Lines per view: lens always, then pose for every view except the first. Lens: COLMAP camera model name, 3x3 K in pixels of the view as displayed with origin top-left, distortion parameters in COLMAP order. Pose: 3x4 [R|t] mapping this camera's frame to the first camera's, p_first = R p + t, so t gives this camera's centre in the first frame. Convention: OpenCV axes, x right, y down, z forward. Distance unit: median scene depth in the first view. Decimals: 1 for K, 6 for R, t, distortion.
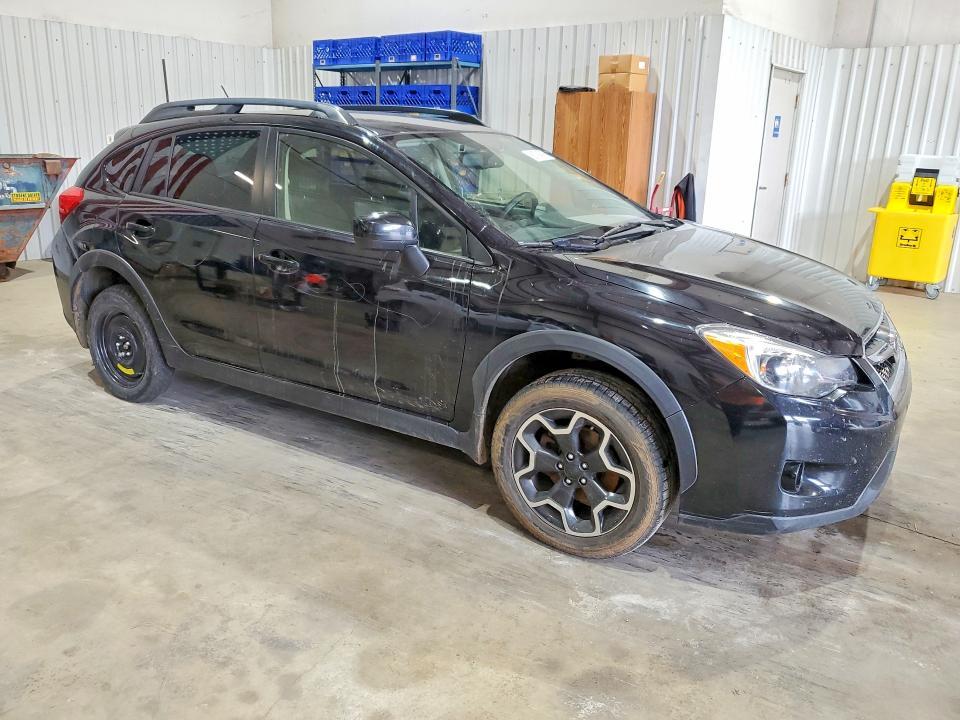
lens RADIAL K [[789.4, 0, 466.2], [0, 789.4, 358.6], [0, 0, 1]] dist [0.012185, 0.004761]
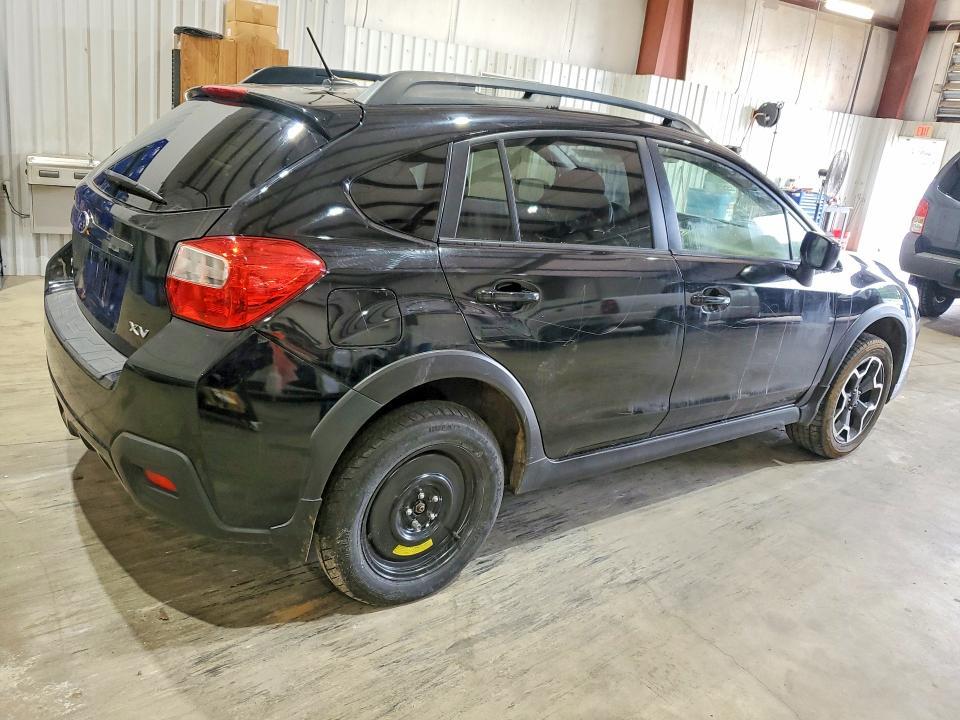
lens RADIAL K [[789.4, 0, 466.2], [0, 789.4, 358.6], [0, 0, 1]] dist [0.012185, 0.004761]
pose [[0.307905, -0.258537, 0.915616, -1.007787], [0.166155, 0.962194, 0.215814, -0.258761], [-0.936796, 0.085684, 0.339221, 0.856054]]
